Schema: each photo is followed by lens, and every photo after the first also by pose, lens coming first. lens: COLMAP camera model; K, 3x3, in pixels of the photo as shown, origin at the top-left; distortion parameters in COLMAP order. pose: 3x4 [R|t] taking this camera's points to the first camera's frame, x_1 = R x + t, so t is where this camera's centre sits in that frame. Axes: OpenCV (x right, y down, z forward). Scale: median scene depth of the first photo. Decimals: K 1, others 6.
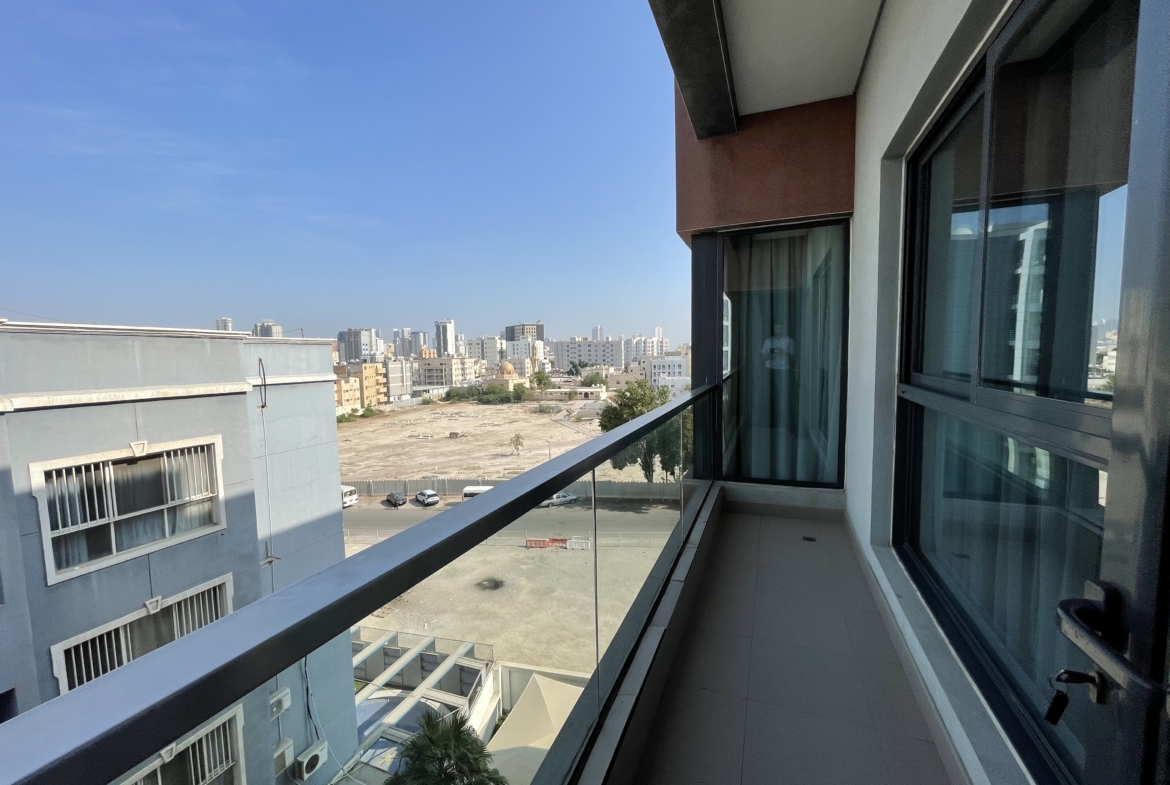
lens RADIAL K [[475.7, 0, 584.9], [0, 475.7, 390.5], [0, 0, 1]] dist [0.001054, -0.000017]
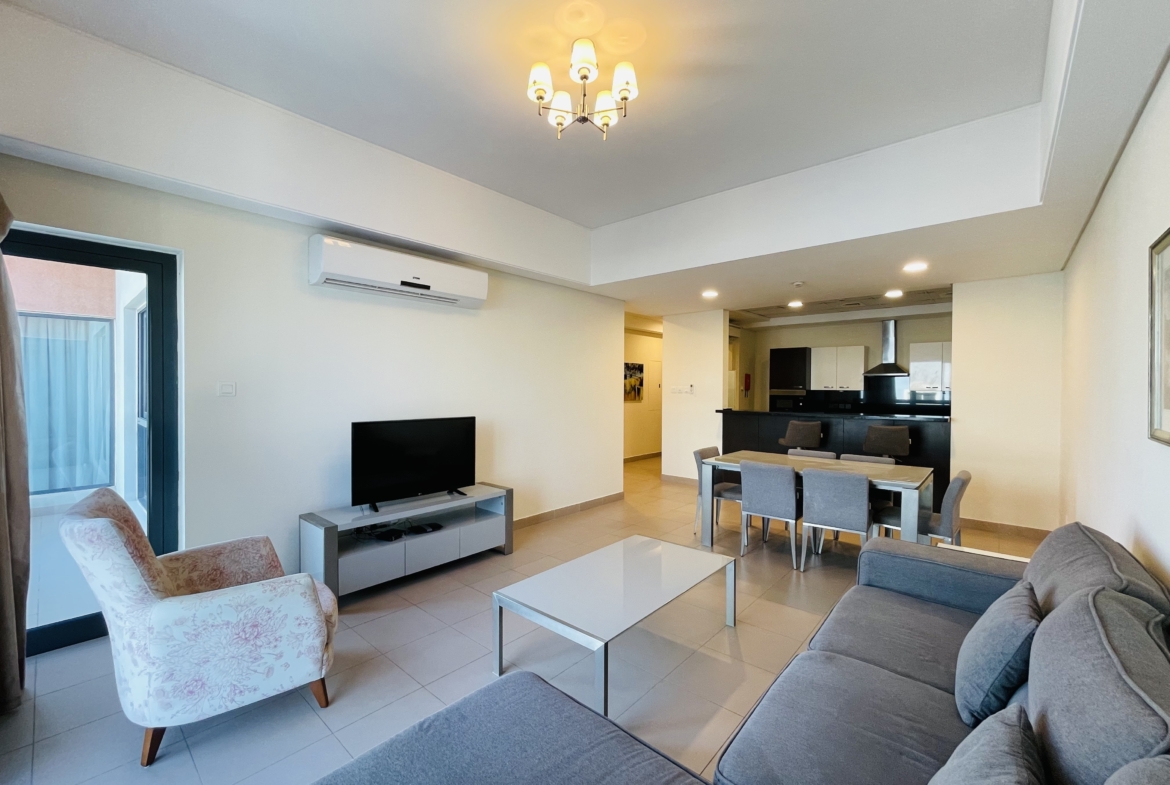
lens RADIAL K [[475.7, 0, 584.3], [0, 475.7, 387.9], [0, 0, 1]] dist [0.001054, -0.000017]
pose [[0.332481, 0.013903, 0.943008, -0.640963], [0.063587, 0.997286, -0.037122, 0.053346], [-0.940964, 0.072305, 0.330694, -1.499001]]
